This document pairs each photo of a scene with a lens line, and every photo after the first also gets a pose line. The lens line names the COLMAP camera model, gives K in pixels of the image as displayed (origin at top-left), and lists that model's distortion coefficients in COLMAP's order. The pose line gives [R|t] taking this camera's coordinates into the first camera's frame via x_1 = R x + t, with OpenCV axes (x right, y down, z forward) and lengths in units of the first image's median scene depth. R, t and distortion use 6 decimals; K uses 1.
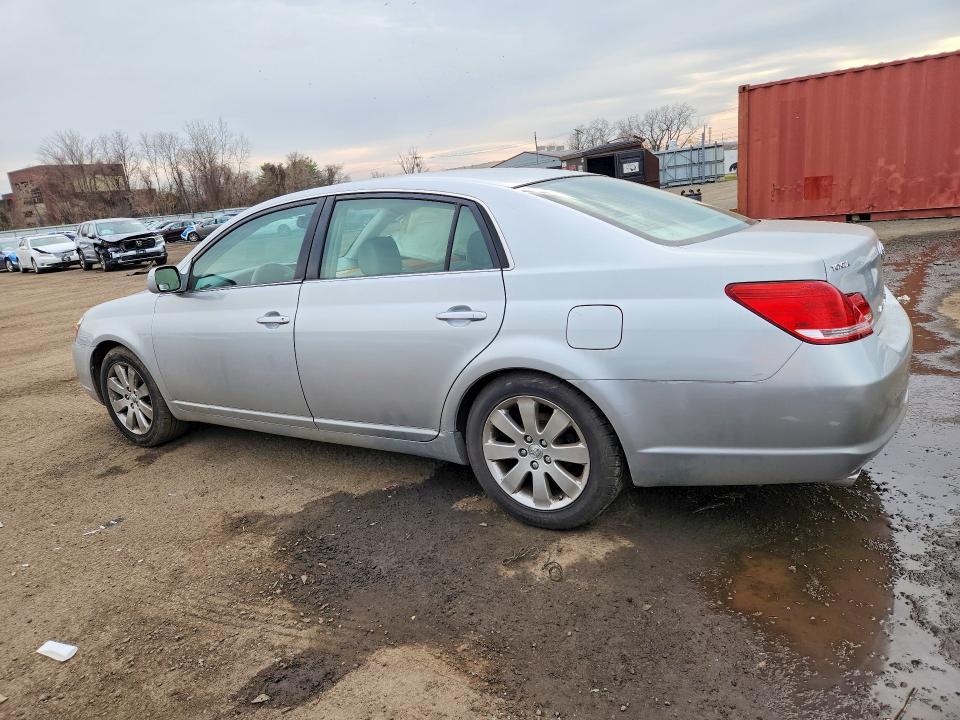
lens RADIAL K [[664.3, 0, 480.0], [0, 664.3, 360.0], [0, 0, 1]] dist [0.025410, -0.001298]
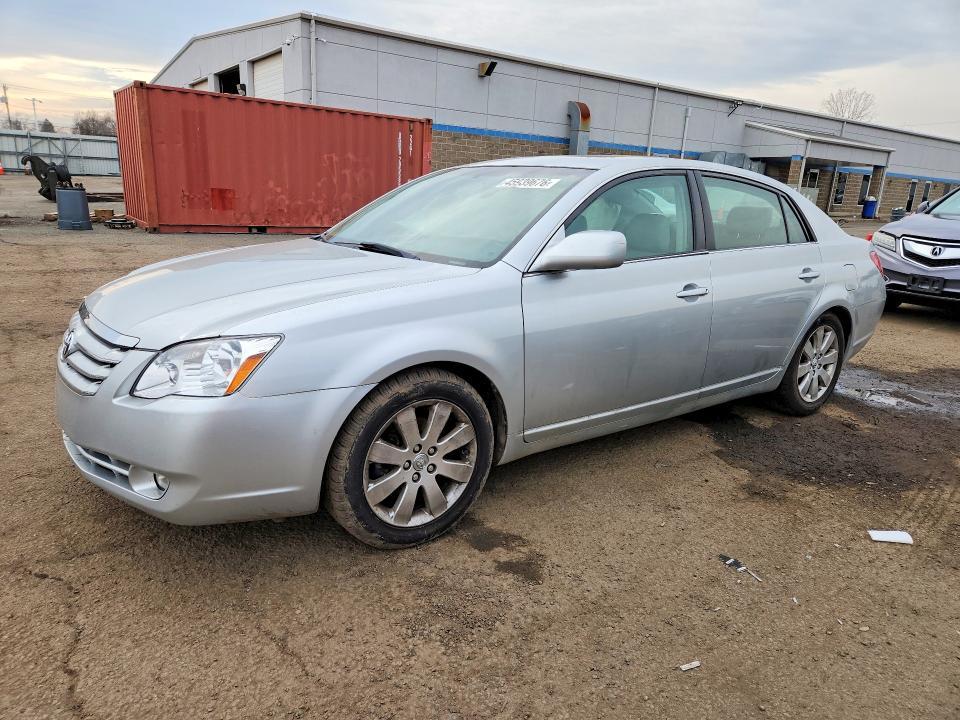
lens RADIAL K [[660.2, 0, 480.0], [0, 660.2, 360.0], [0, 0, 1]] dist [0.005617, 0.001485]
pose [[0.325151, -0.116442, 0.938466, -0.412717], [0.142087, 0.987140, 0.073252, -0.024614], [-0.934927, 0.109525, 0.337515, 0.311089]]
